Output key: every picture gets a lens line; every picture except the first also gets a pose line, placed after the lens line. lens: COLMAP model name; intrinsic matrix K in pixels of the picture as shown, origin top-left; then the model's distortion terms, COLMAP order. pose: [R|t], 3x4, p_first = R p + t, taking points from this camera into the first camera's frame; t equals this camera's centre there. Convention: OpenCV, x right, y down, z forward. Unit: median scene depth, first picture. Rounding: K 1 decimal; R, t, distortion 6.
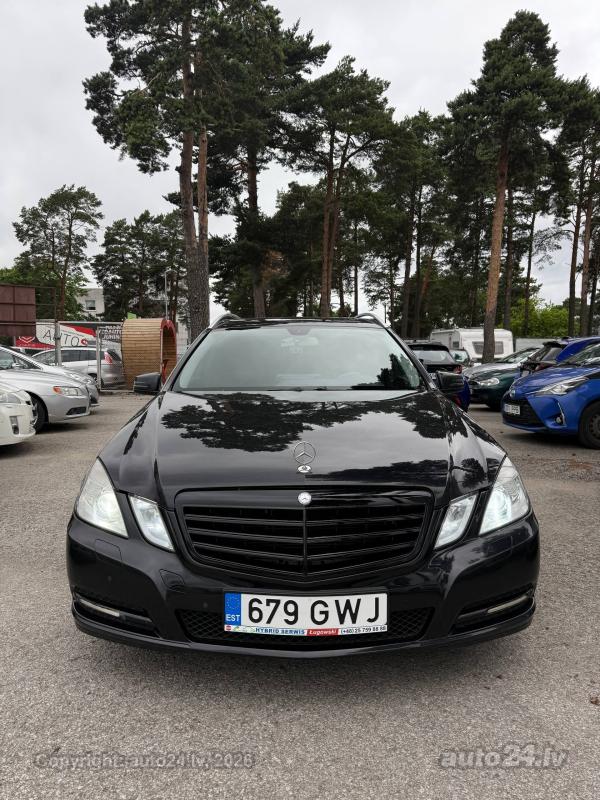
lens RADIAL K [[601.6, 0, 300.0], [0, 601.6, 400.0], [0, 0, 1]] dist [-0.013747, -0.000918]
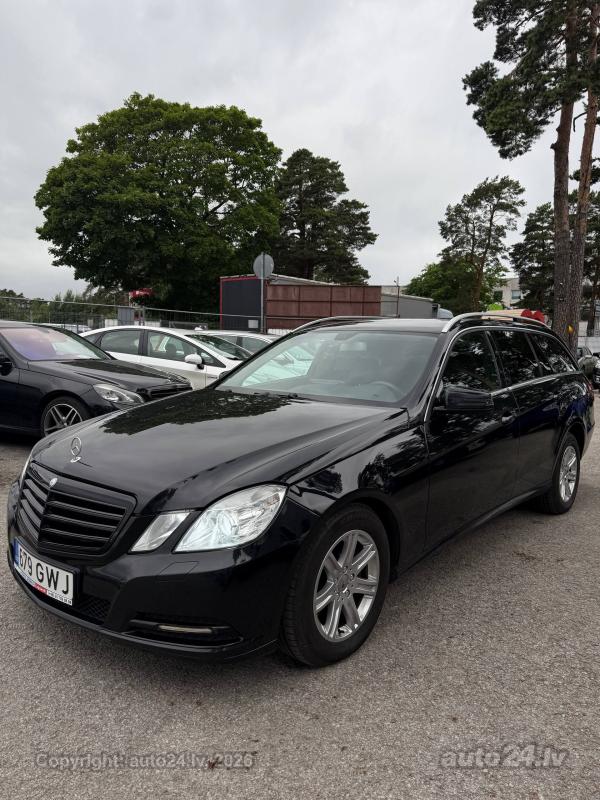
lens RADIAL K [[607.8, 0, 300.0], [0, 607.8, 400.0], [0, 0, 1]] dist [-0.023079, -0.003476]
pose [[0.716523, 0.077080, -0.693292, 0.122727], [-0.063604, 0.996955, 0.045106, -0.008994], [0.694658, 0.011777, 0.719244, 0.046128]]
